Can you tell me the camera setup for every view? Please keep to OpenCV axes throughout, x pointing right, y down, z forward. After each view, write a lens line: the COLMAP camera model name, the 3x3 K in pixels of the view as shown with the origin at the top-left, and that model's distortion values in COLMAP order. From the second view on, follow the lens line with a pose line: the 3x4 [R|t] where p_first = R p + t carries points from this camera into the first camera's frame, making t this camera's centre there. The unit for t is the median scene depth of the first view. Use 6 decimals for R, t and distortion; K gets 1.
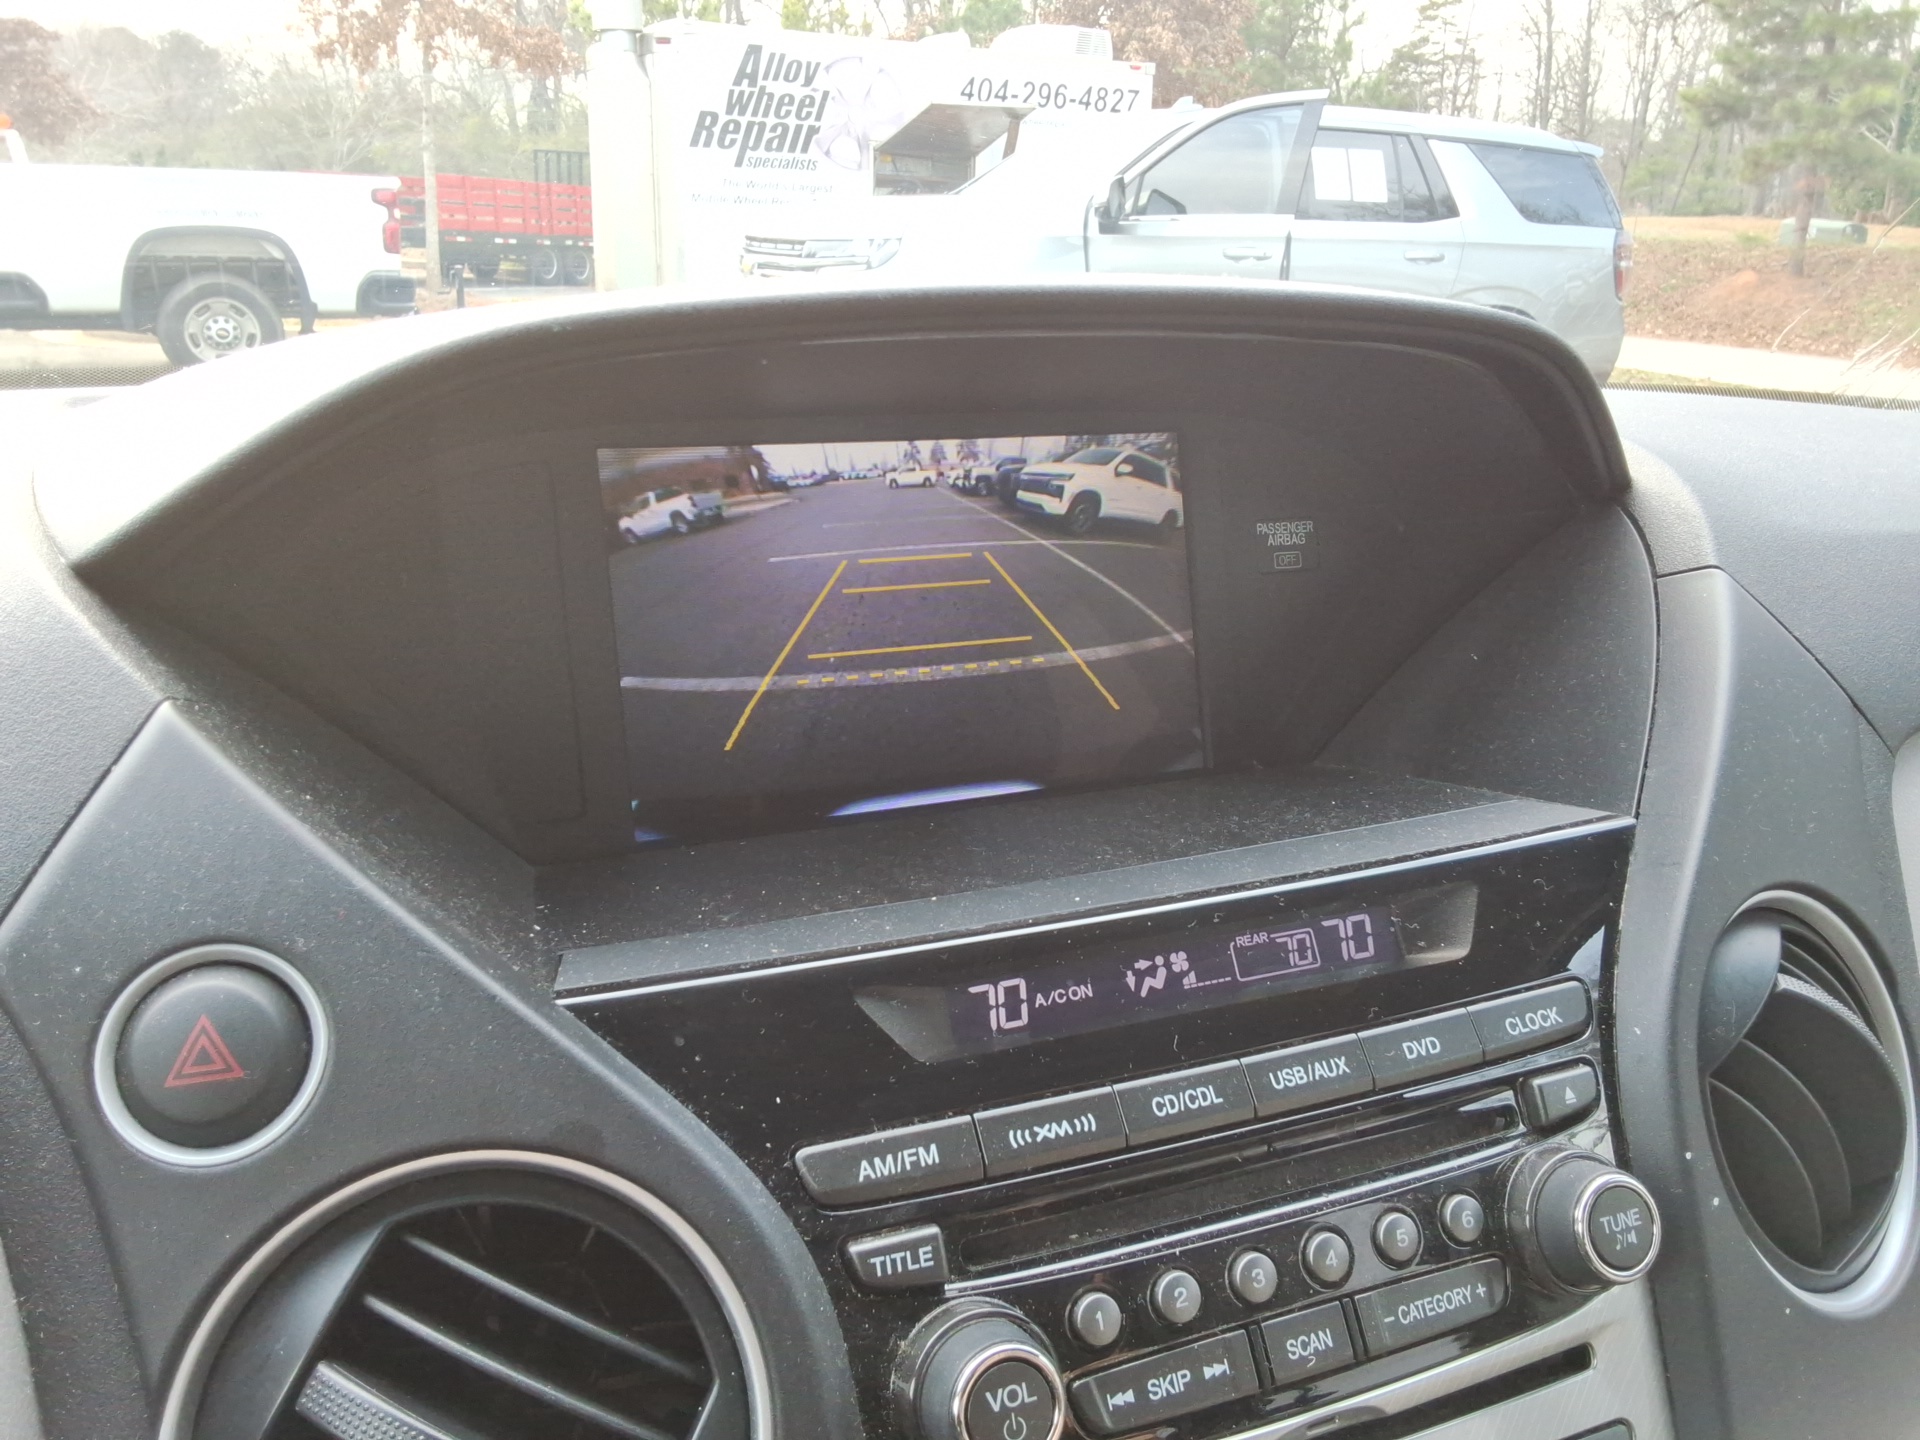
lens RADIAL K [[1558.6, 0, 978.0], [0, 1558.6, 707.3], [0, 0, 1]] dist [0.054299, -0.067998]
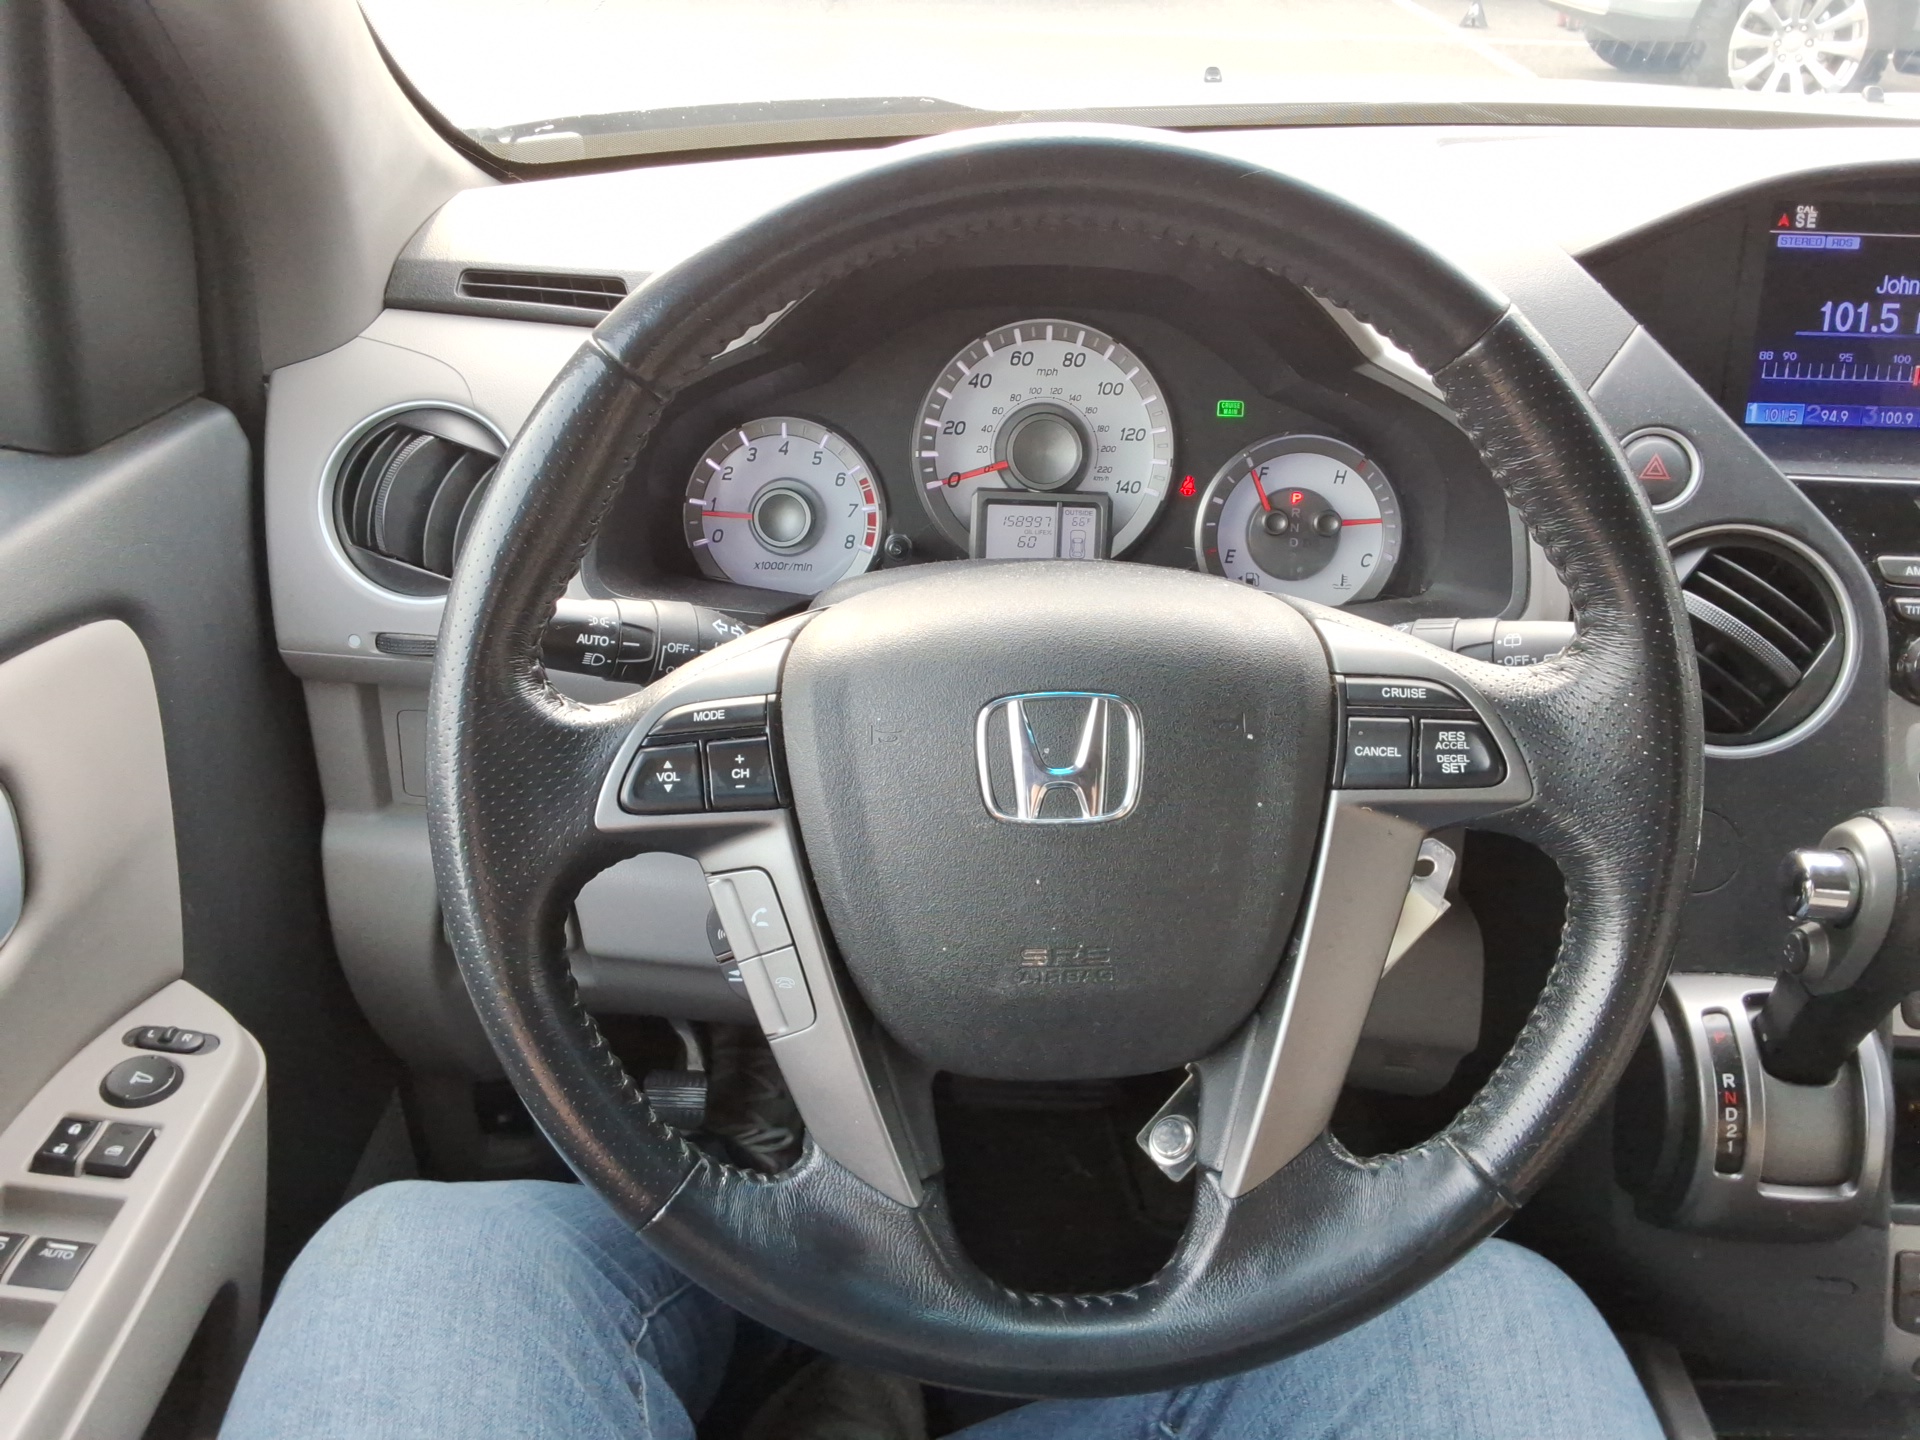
lens RADIAL K [[1558.6, 0, 957.0], [0, 1558.6, 716.0], [0, 0, 1]] dist [0.054299, -0.067998]
pose [[0.917520, 0.201511, -0.342855, -0.523423], [-0.122827, 0.963559, 0.237627, 0.126890], [0.378246, -0.175916, 0.908837, -1.671699]]
